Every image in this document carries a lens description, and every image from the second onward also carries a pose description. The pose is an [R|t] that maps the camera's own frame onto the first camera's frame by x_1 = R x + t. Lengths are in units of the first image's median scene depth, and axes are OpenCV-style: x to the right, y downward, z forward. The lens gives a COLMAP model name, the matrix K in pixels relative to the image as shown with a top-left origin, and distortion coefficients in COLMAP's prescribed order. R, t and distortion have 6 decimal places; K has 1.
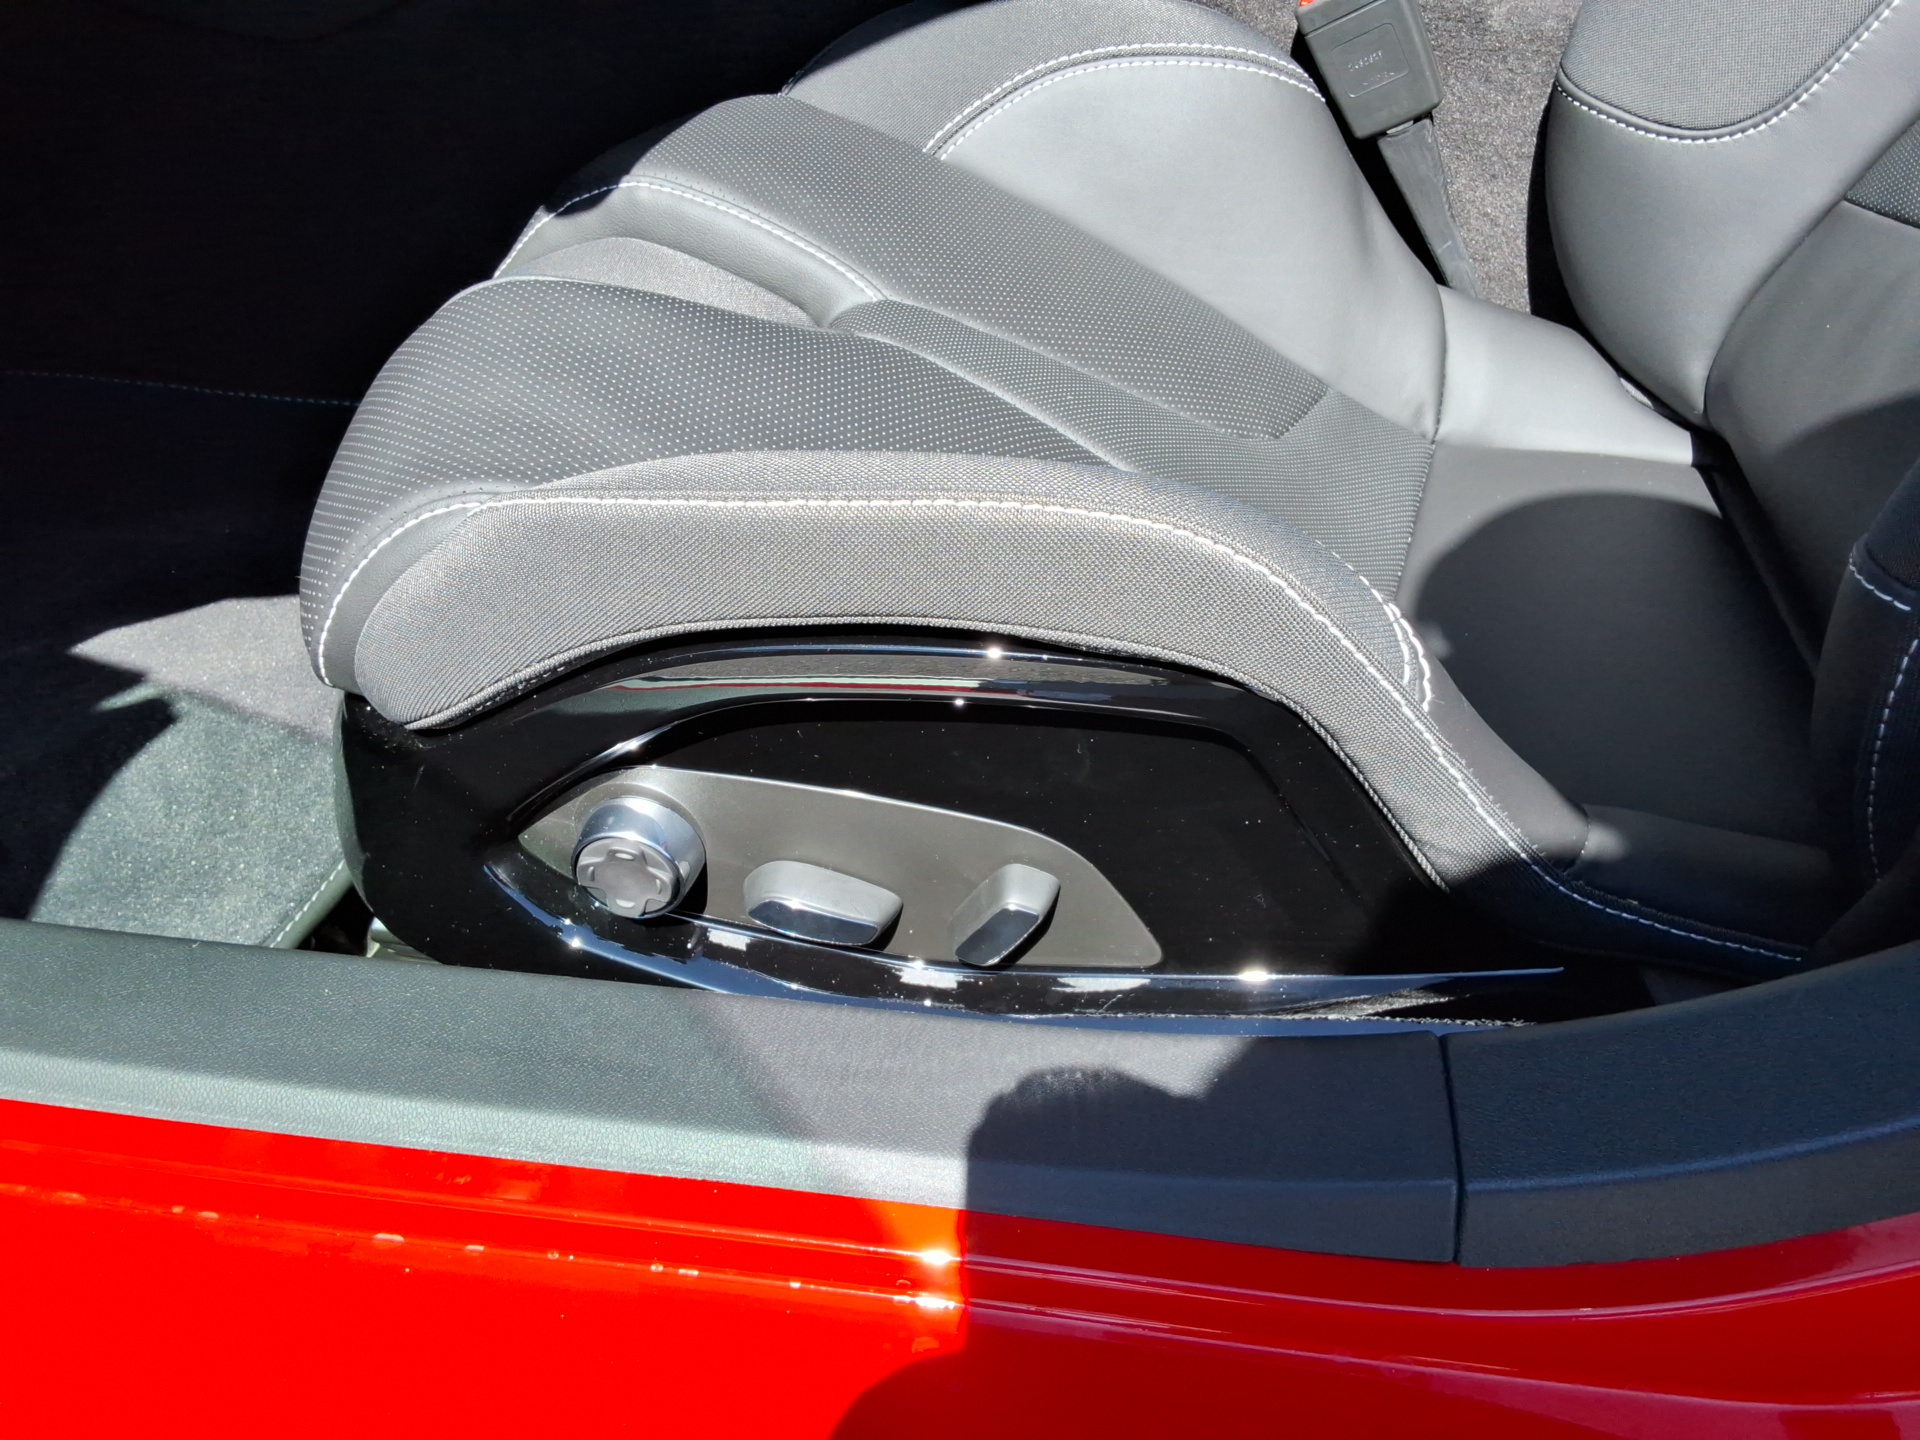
lens RADIAL K [[1542.5, 0, 974.6], [0, 1542.5, 709.4], [0, 0, 1]] dist [0.092302, -0.146547]
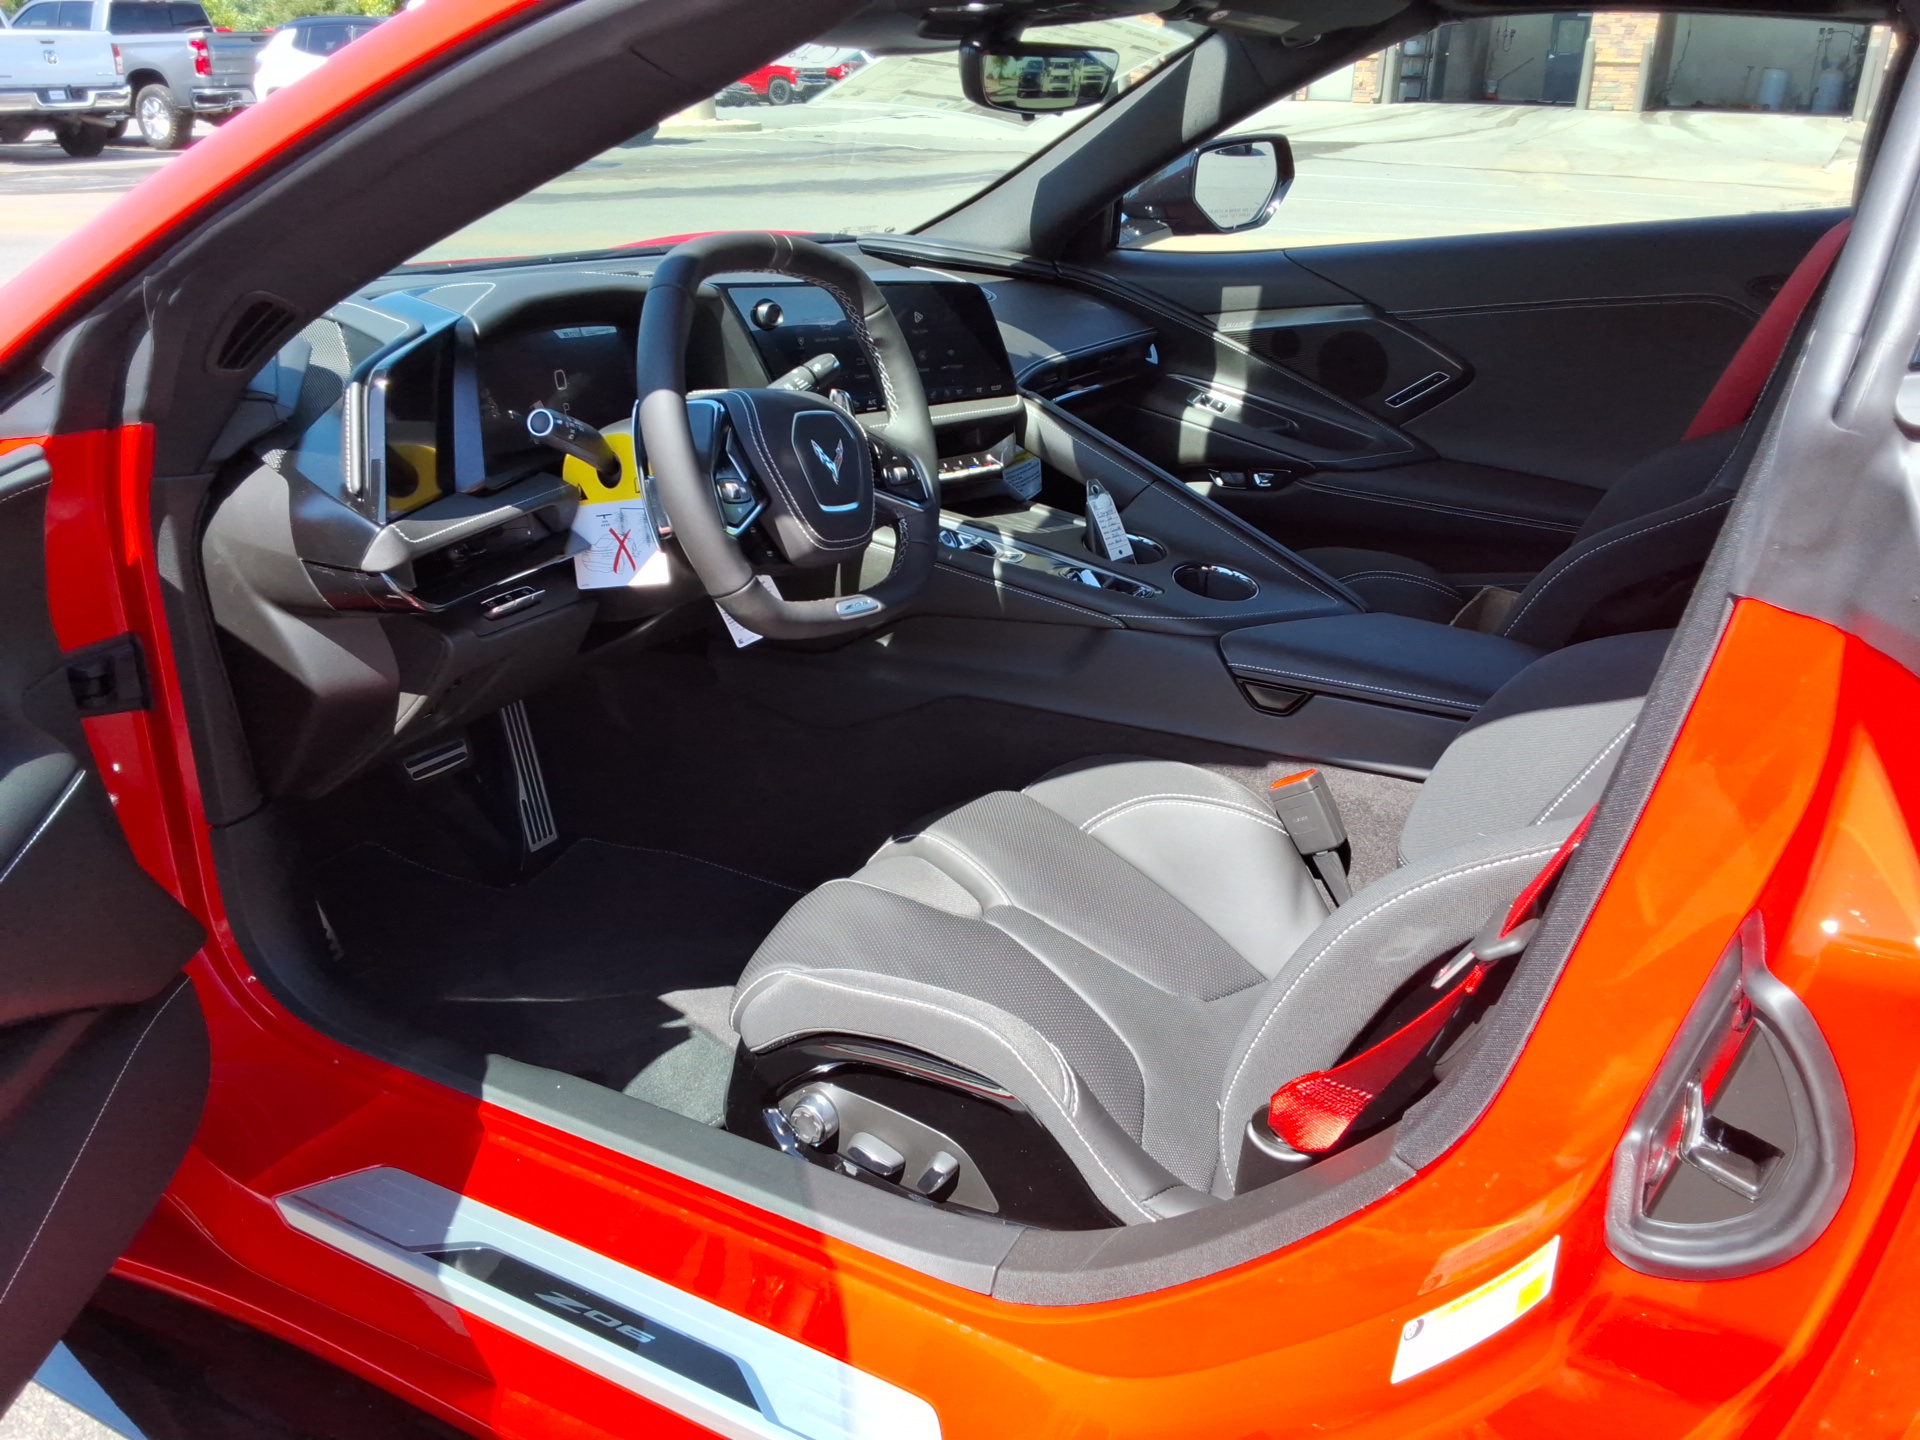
lens RADIAL K [[1606.7, 0, 985.8], [0, 1606.7, 723.1], [0, 0, 1]] dist [0.010908, -0.019373]
pose [[0.922732, 0.121429, -0.365816, 0.874621], [-0.216324, 0.948660, -0.230757, 0.025516], [0.319014, 0.292062, 0.901626, -1.390687]]
